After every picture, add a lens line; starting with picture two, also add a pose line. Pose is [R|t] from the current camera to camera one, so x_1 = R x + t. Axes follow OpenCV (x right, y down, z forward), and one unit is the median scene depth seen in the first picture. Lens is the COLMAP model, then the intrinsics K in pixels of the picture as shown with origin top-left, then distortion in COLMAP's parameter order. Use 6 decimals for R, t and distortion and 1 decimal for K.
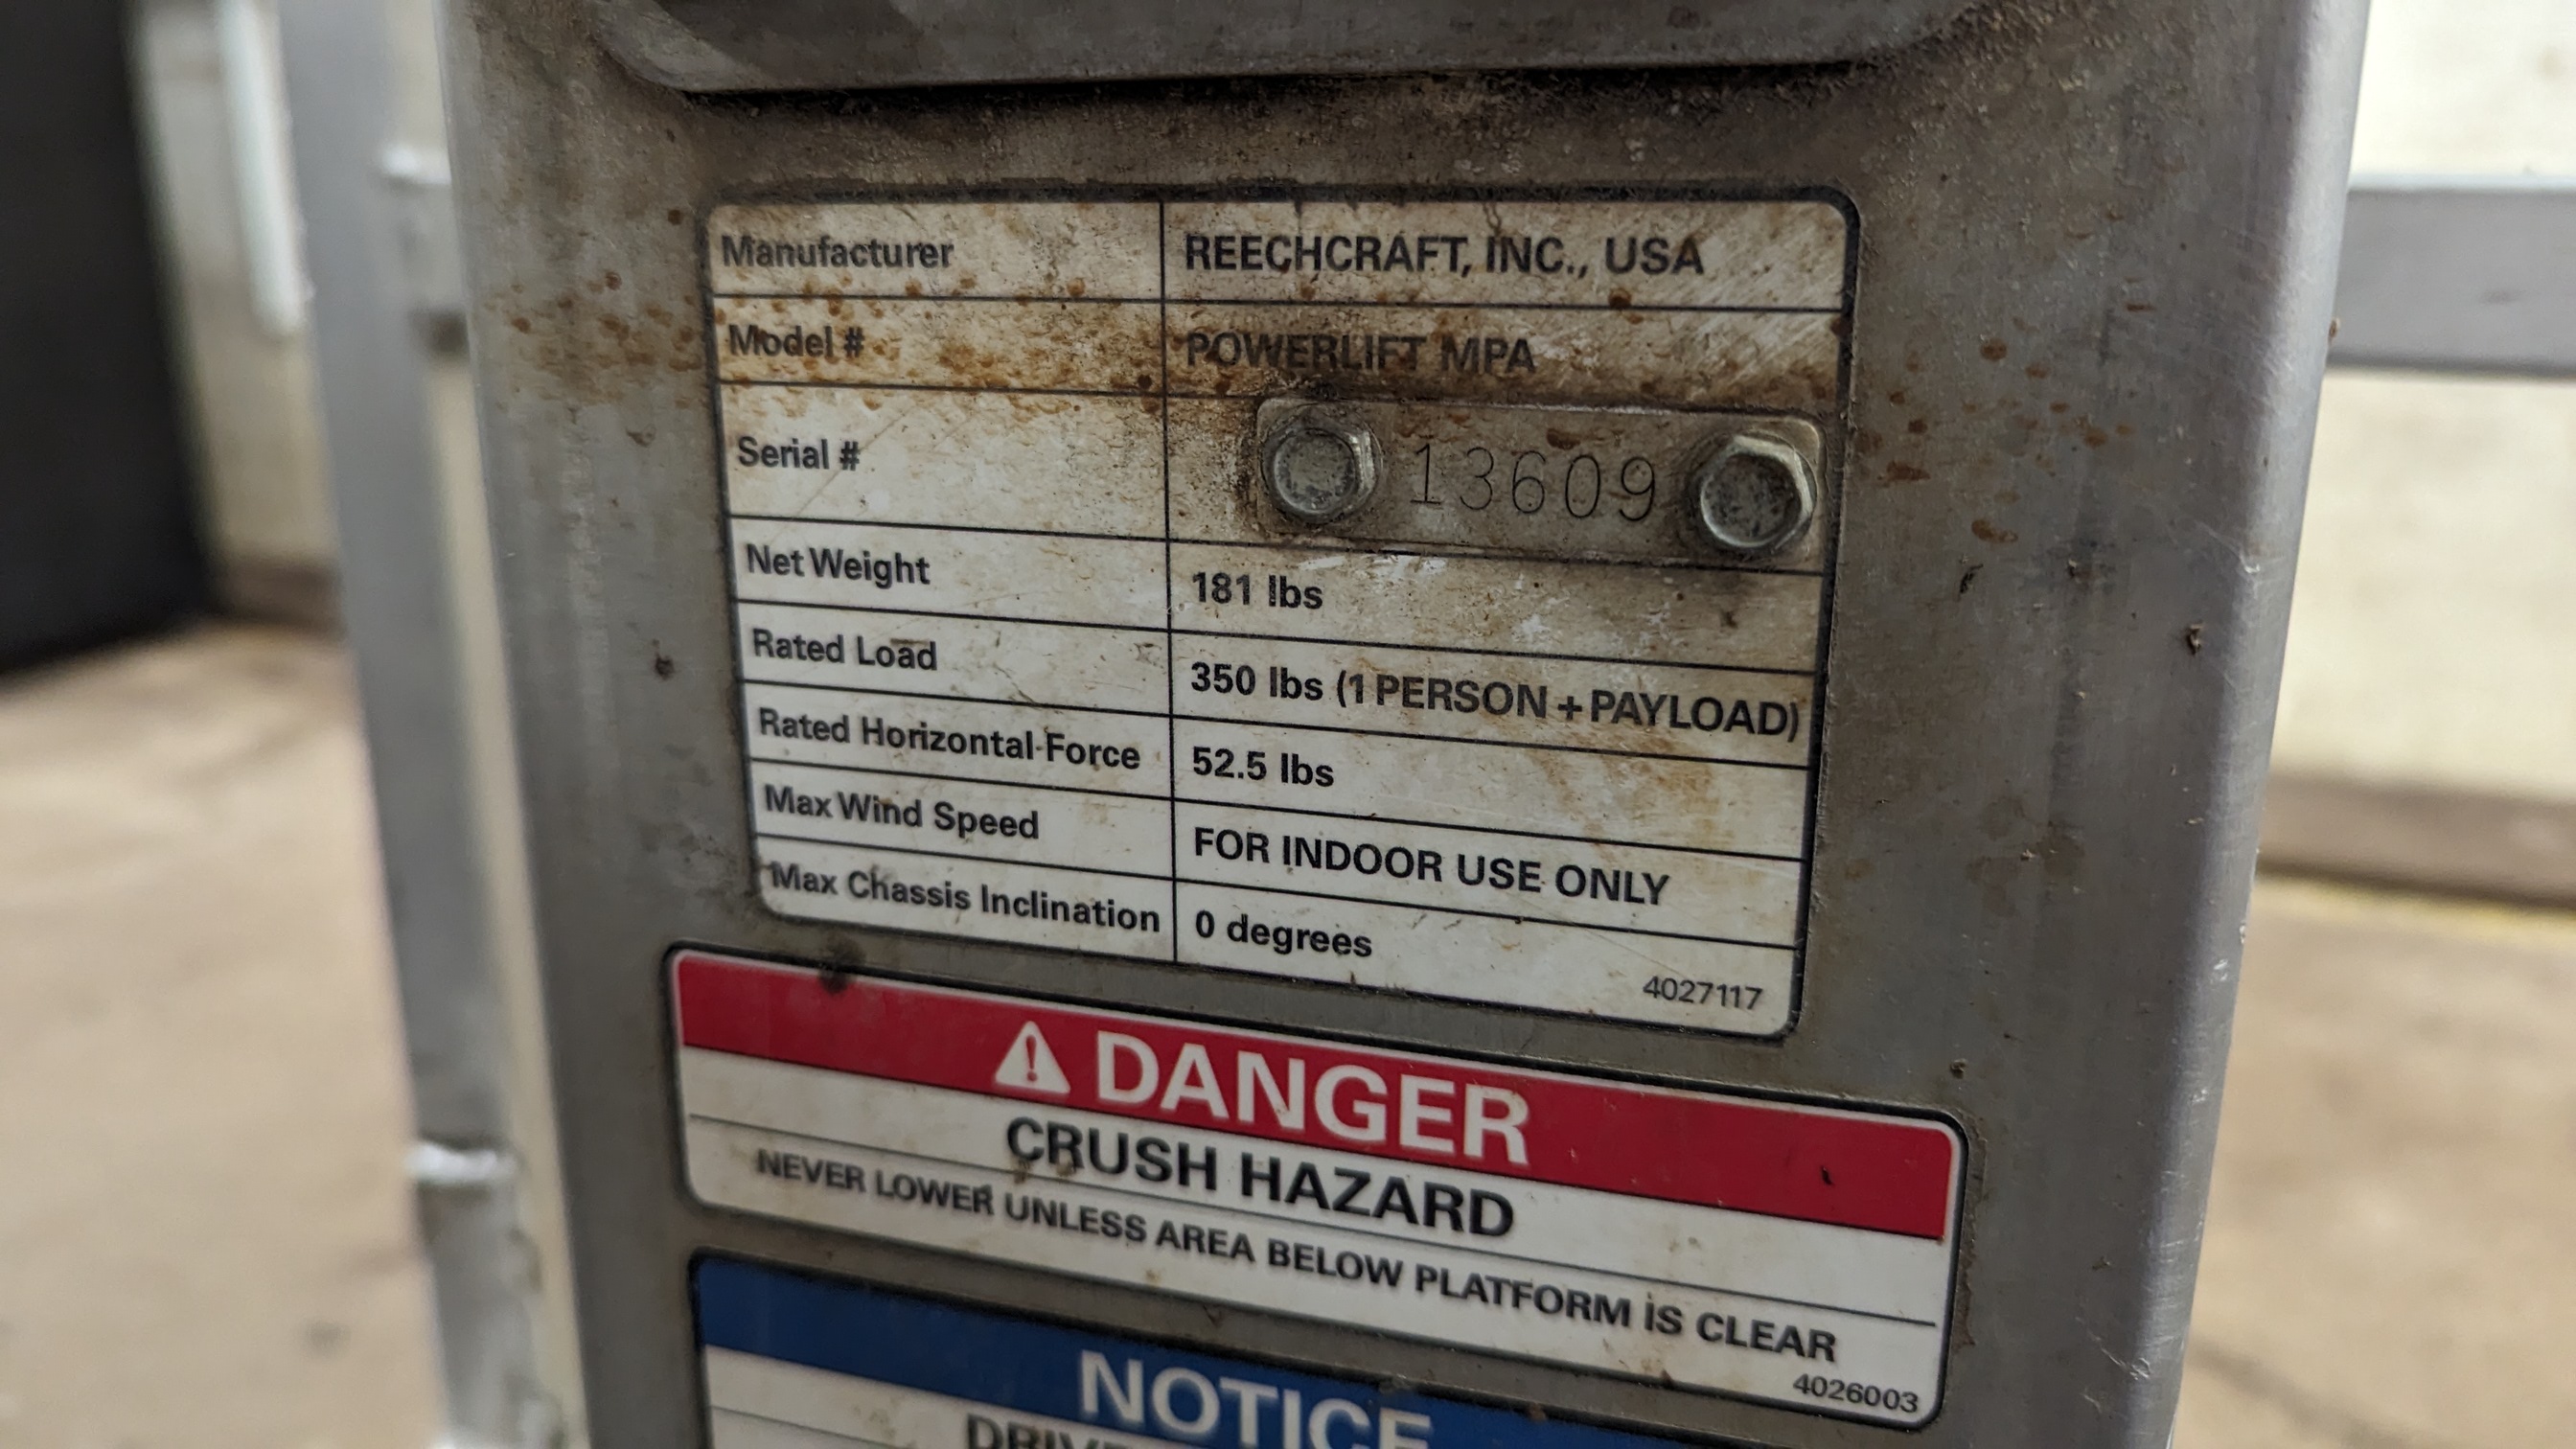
lens RADIAL K [[1817.3, 0, 1294.0], [0, 1817.3, 722.9], [0, 0, 1]] dist [0.032338, -0.019702]
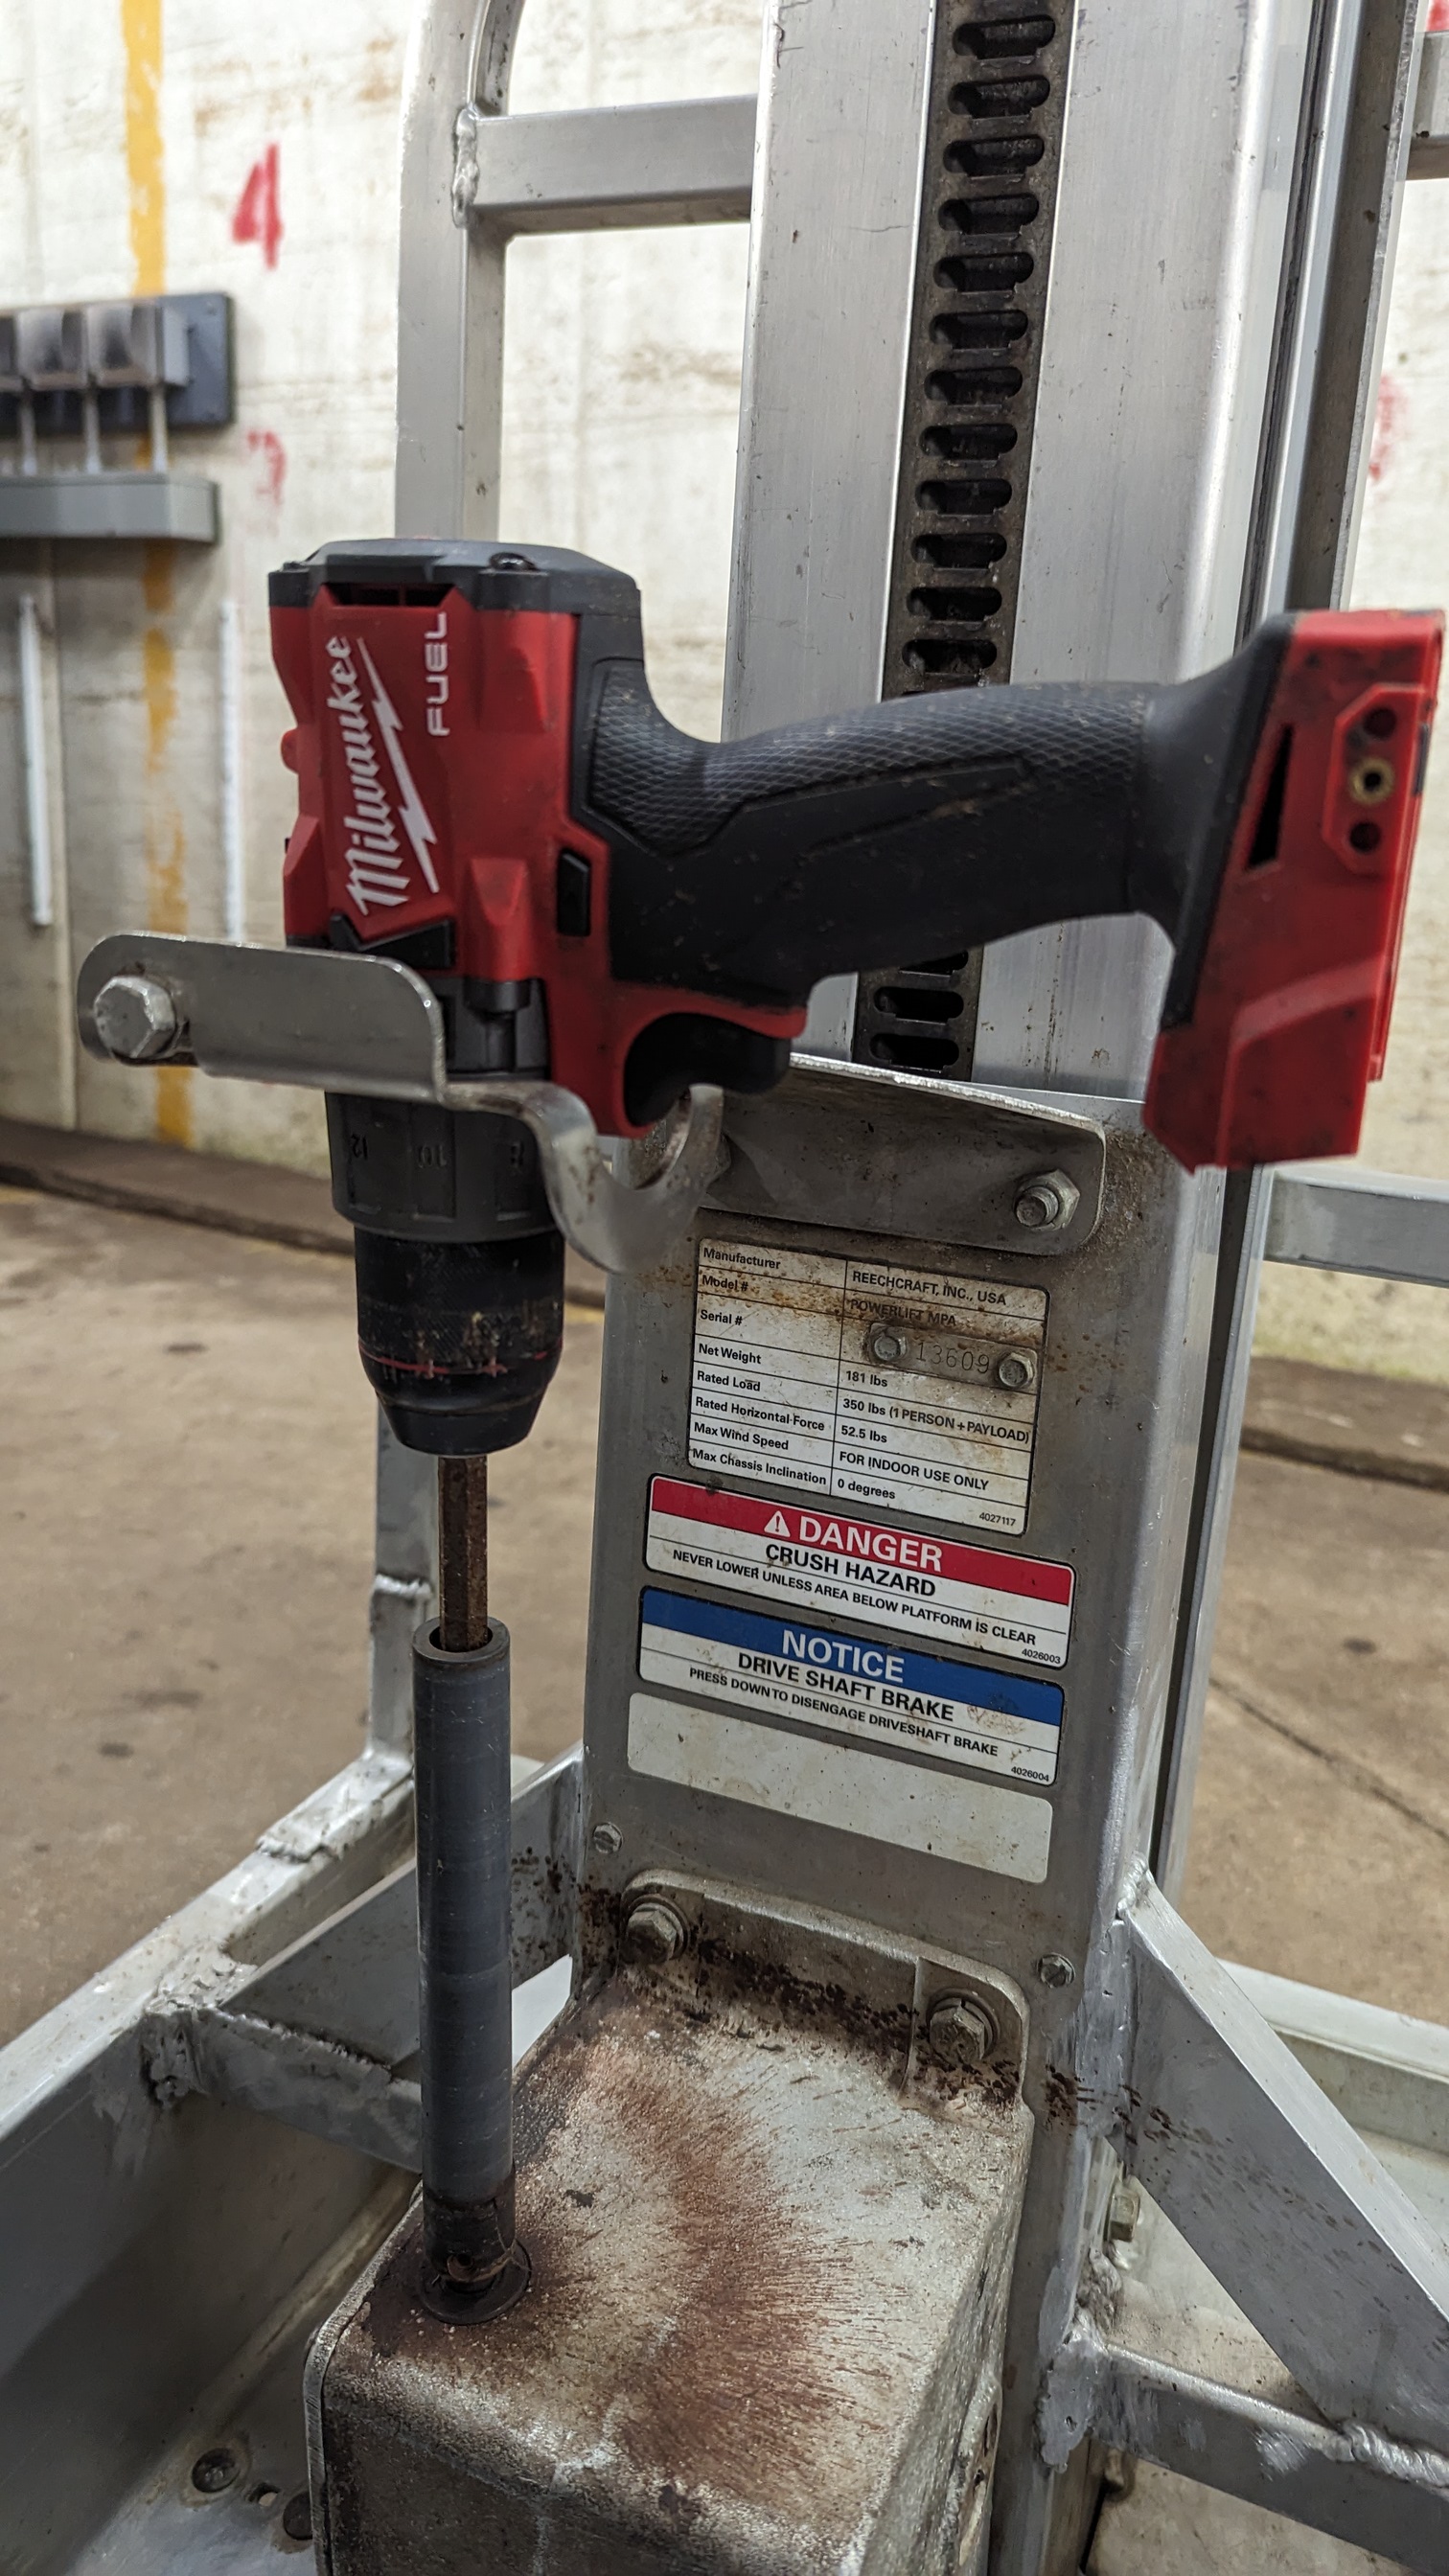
lens RADIAL K [[1817.3, 0, 710.5], [0, 1817.3, 1288.0], [0, 0, 1]] dist [0.032338, -0.019702]
pose [[0.990031, 0.081930, -0.114566, 0.057032], [-0.082657, 0.996577, -0.001606, -0.194355], [0.114042, 0.011060, 0.993414, -2.077848]]
